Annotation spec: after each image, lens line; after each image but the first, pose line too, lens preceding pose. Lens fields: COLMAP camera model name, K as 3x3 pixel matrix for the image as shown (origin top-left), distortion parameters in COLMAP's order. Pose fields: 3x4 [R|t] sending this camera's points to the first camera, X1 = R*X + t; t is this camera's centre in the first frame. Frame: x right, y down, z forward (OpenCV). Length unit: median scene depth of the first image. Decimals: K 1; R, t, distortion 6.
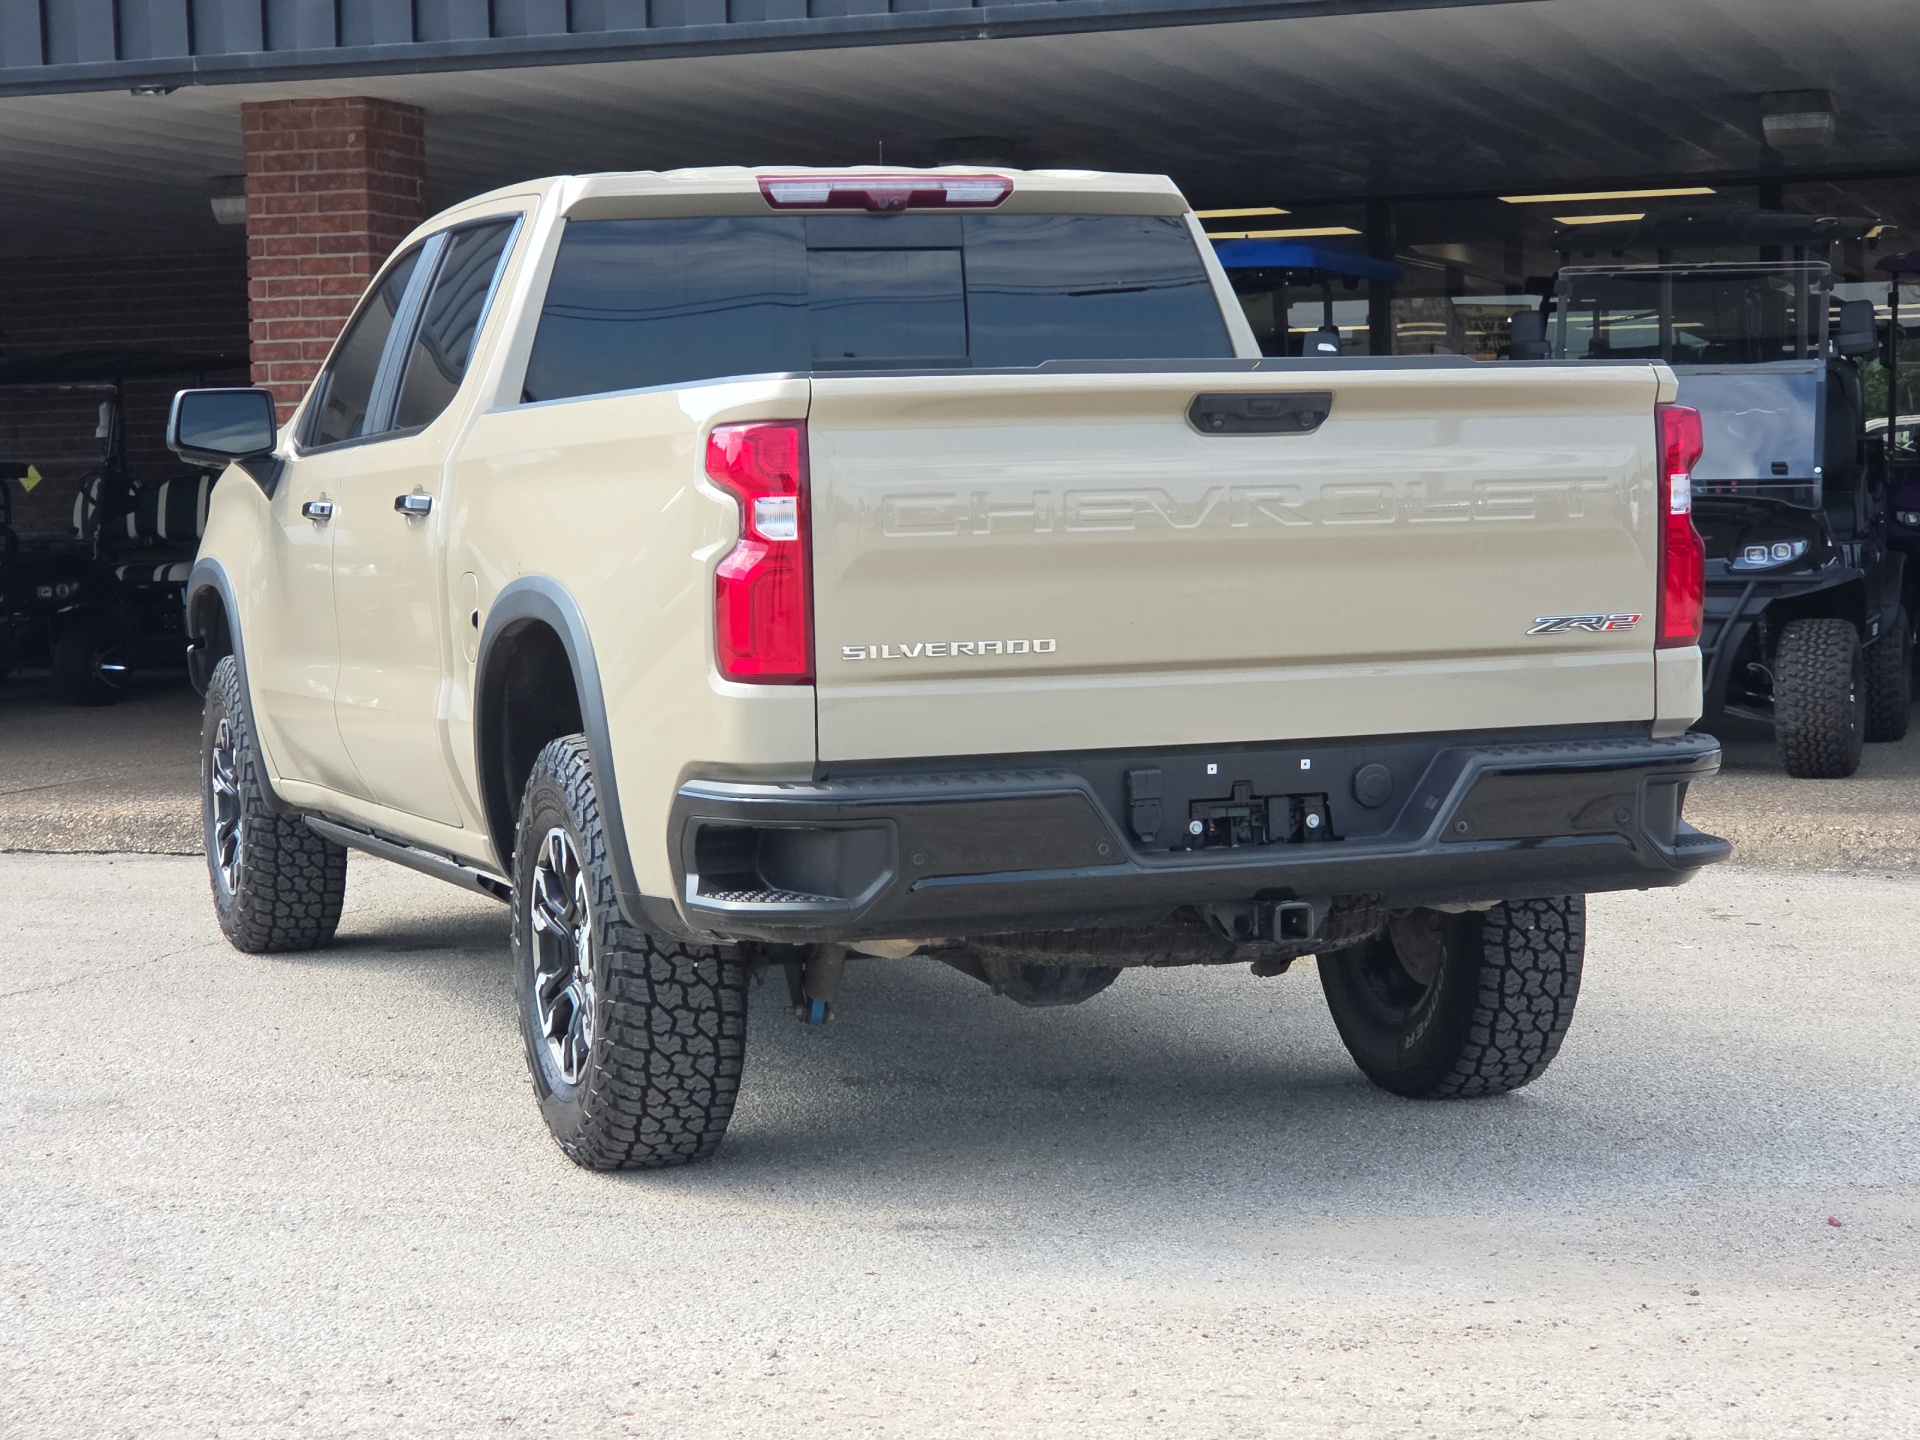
lens RADIAL K [[4141.6, 0, 921.3], [0, 4141.6, 720.8], [0, 0, 1]] dist [-0.824070, 11.571326]
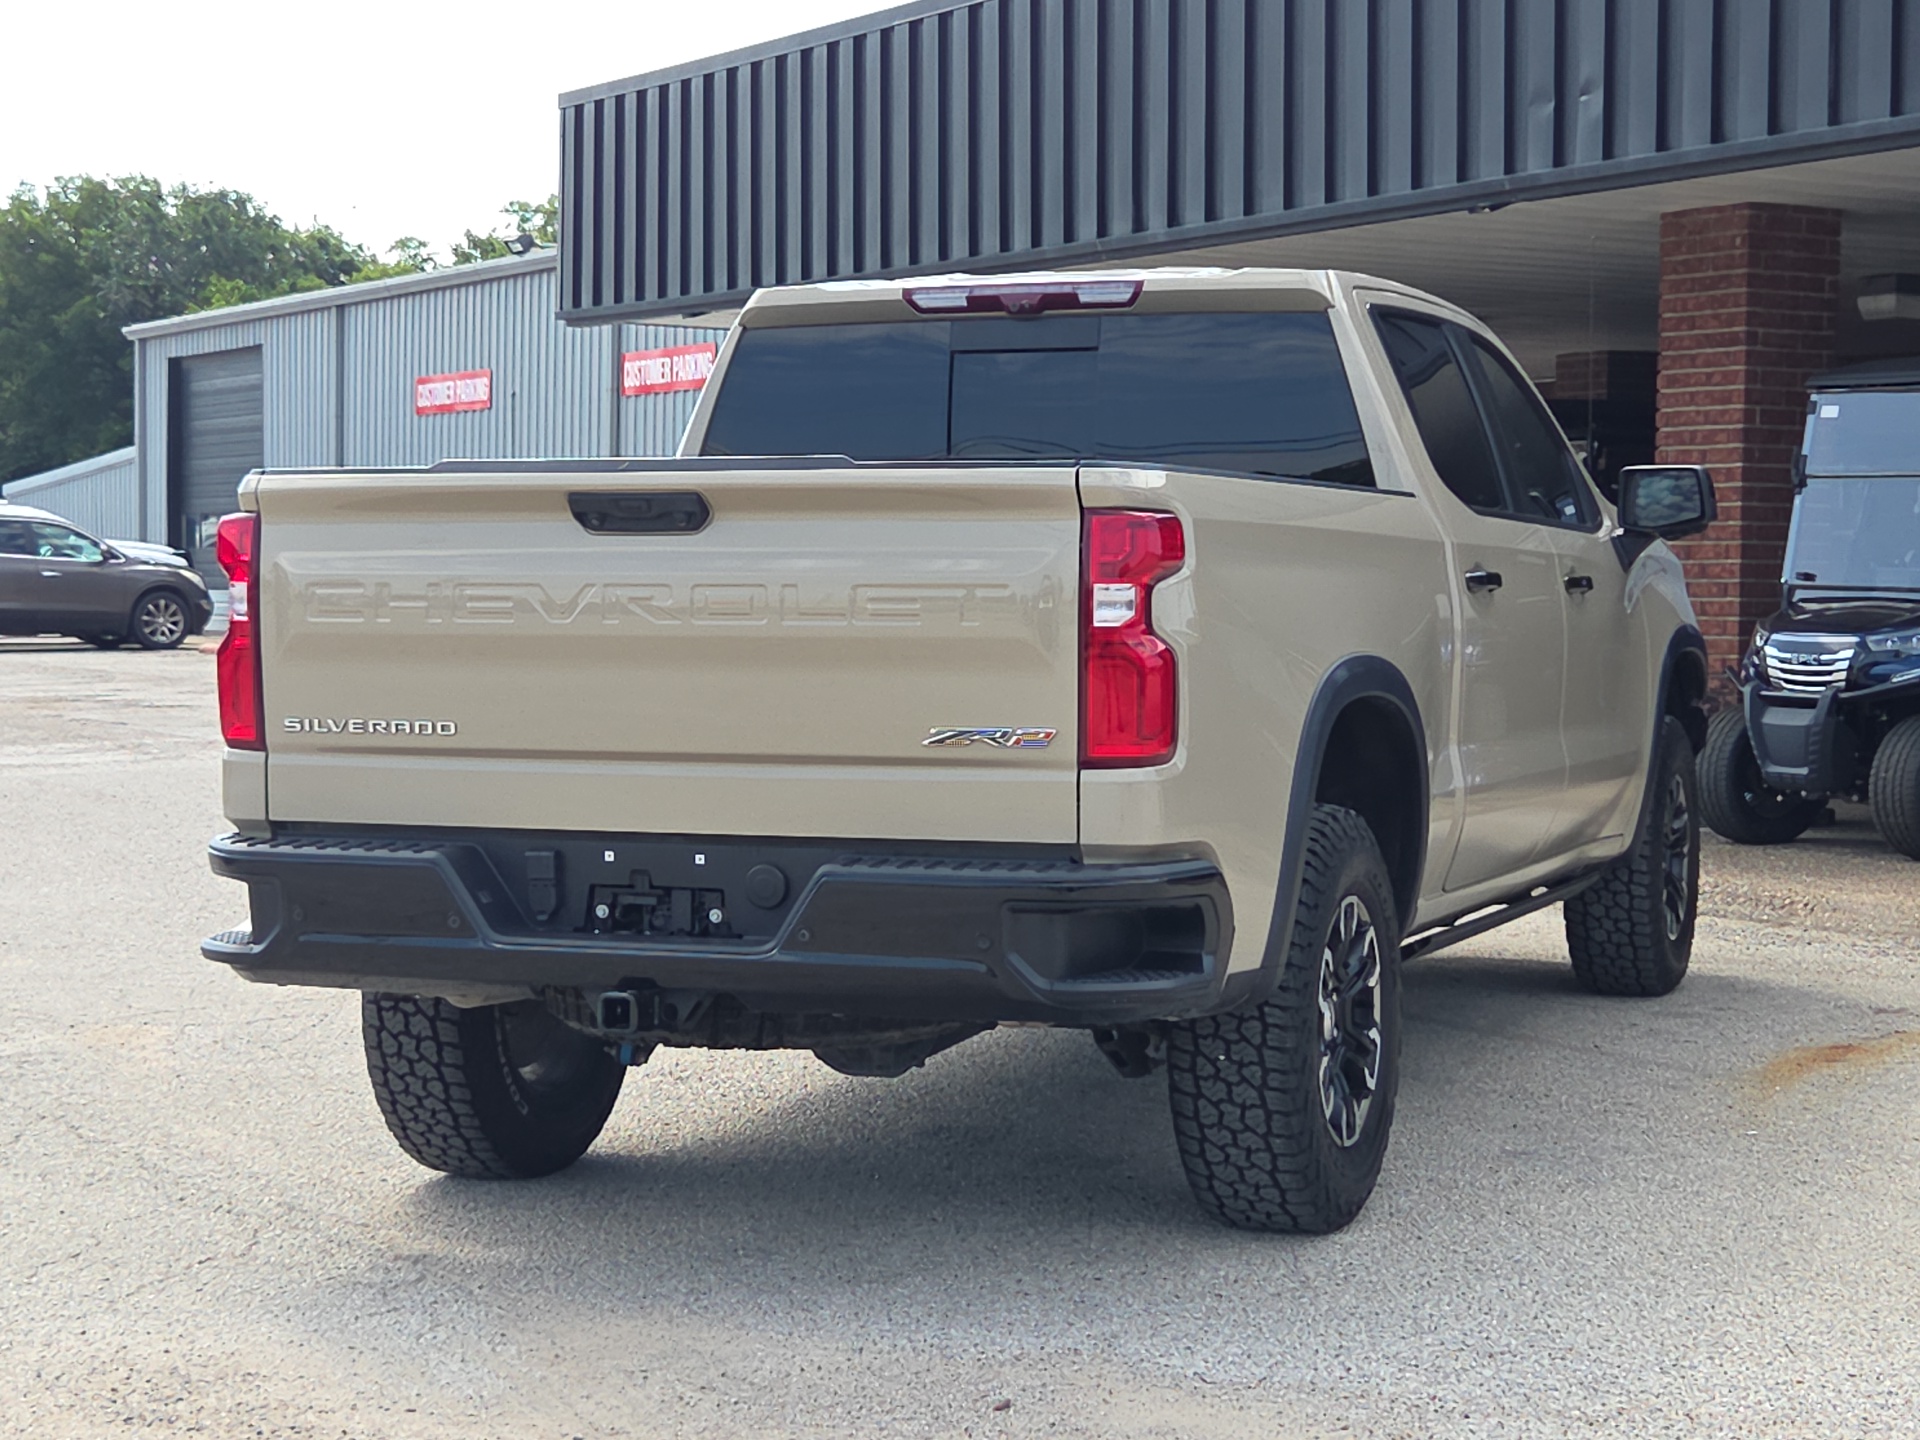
lens RADIAL K [[3463.4, 0, 958.9], [0, 3463.4, 689.3], [0, 0, 1]] dist [0.050613, 0.031601]
pose [[0.770930, 0.048603, -0.635063, 0.651773], [-0.058694, 0.998263, 0.005148, -0.037639], [0.634209, 0.033306, 0.772444, 0.361278]]
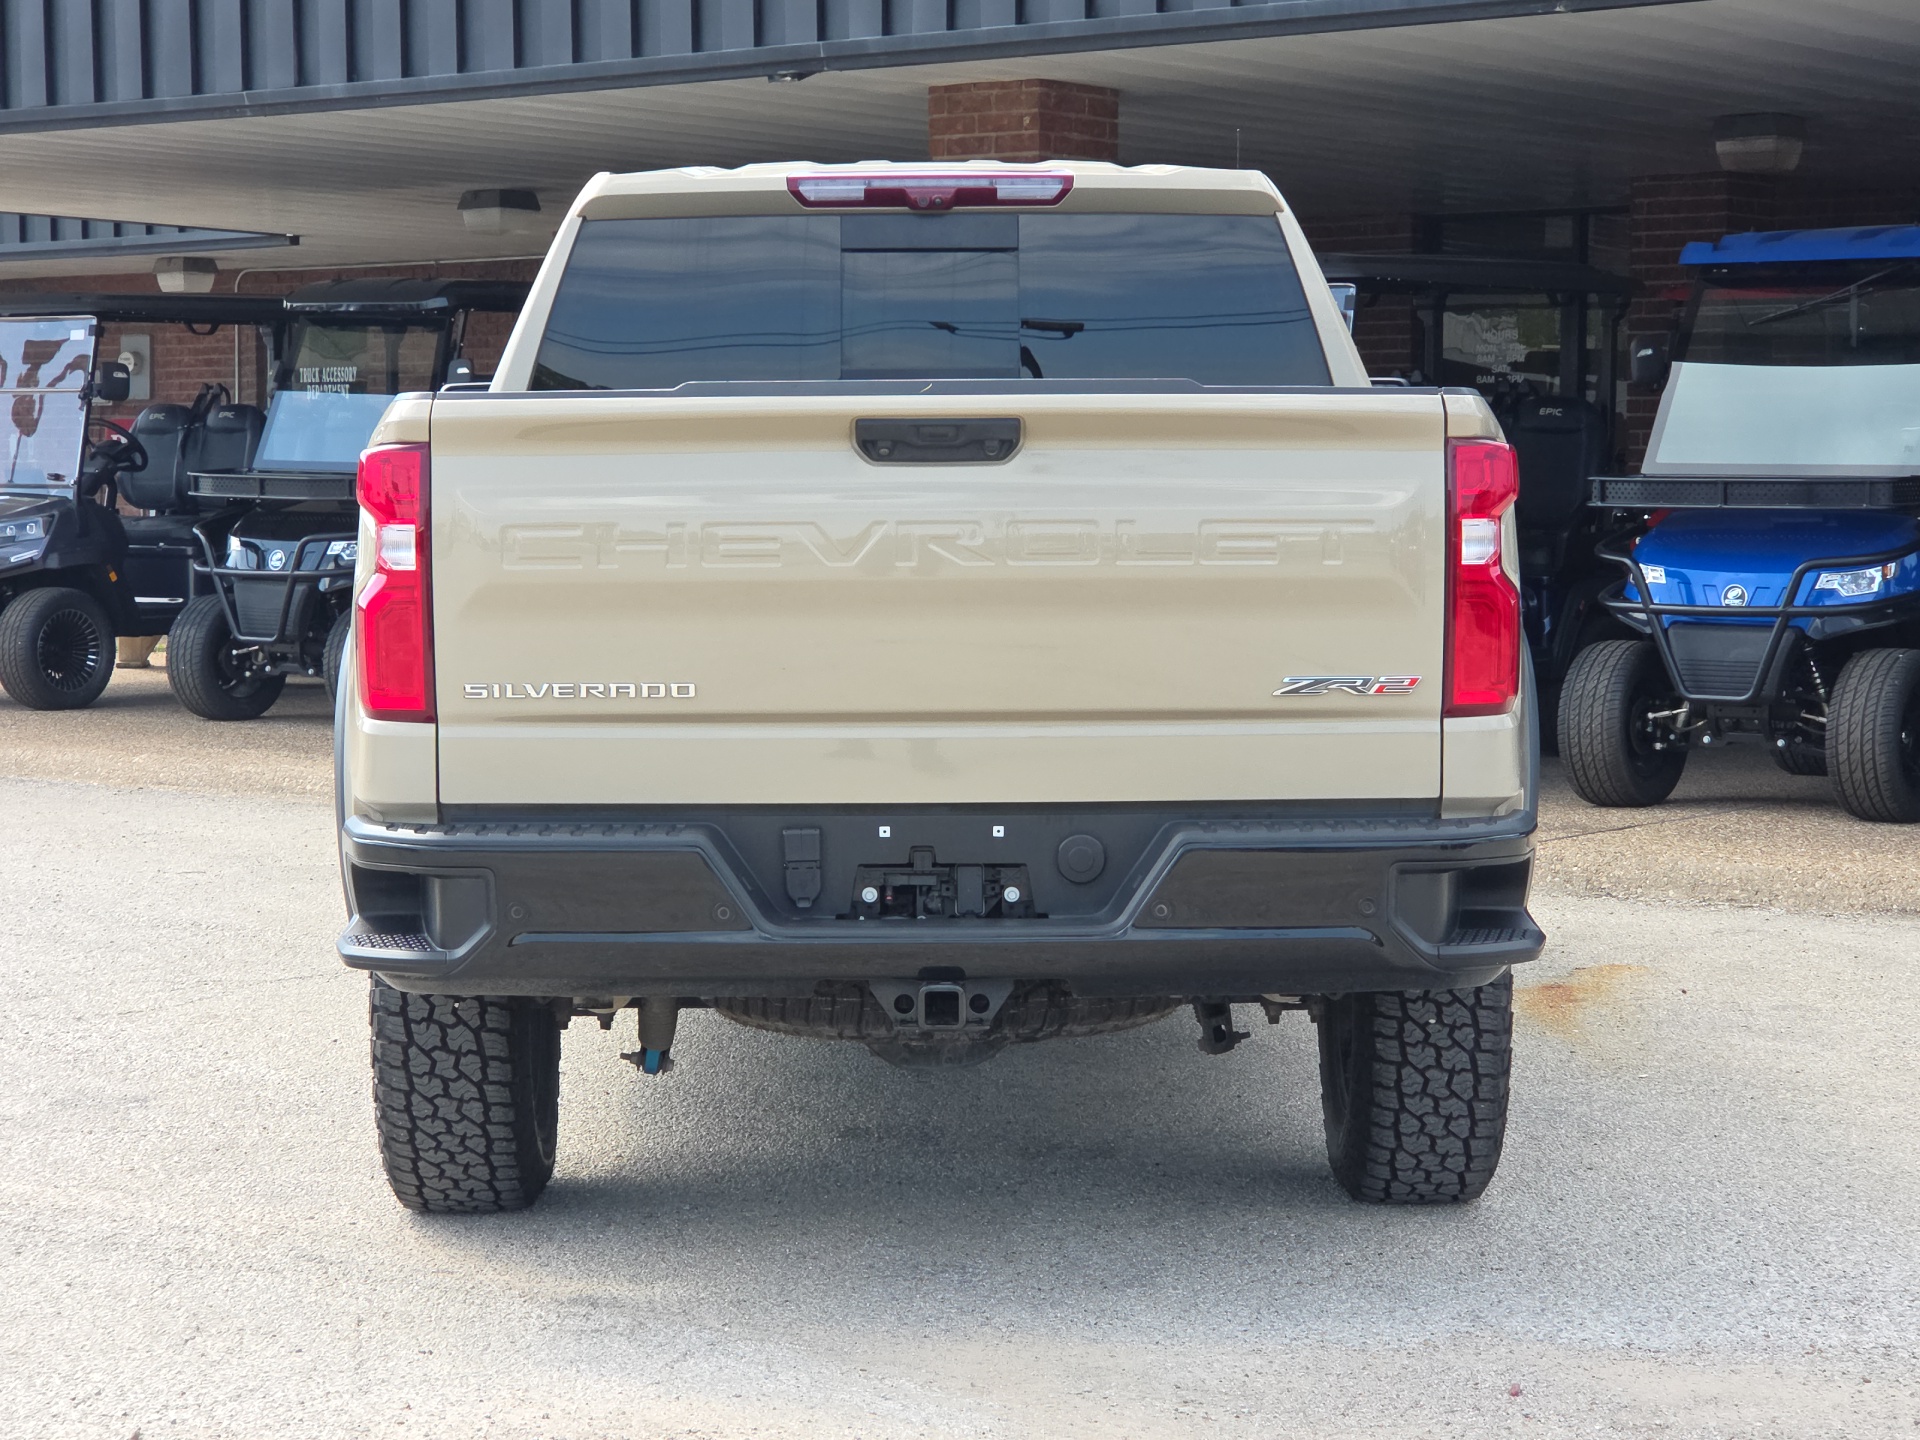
lens RADIAL K [[4117.9, 0, 960.0], [0, 4117.9, 720.0], [0, 0, 1]] dist [-0.821207, 13.224712]
pose [[0.950141, 0.040964, -0.309117, 0.345593], [-0.038665, 0.999160, 0.013560, -0.024414], [0.309413, -0.000932, 0.950927, 0.135569]]
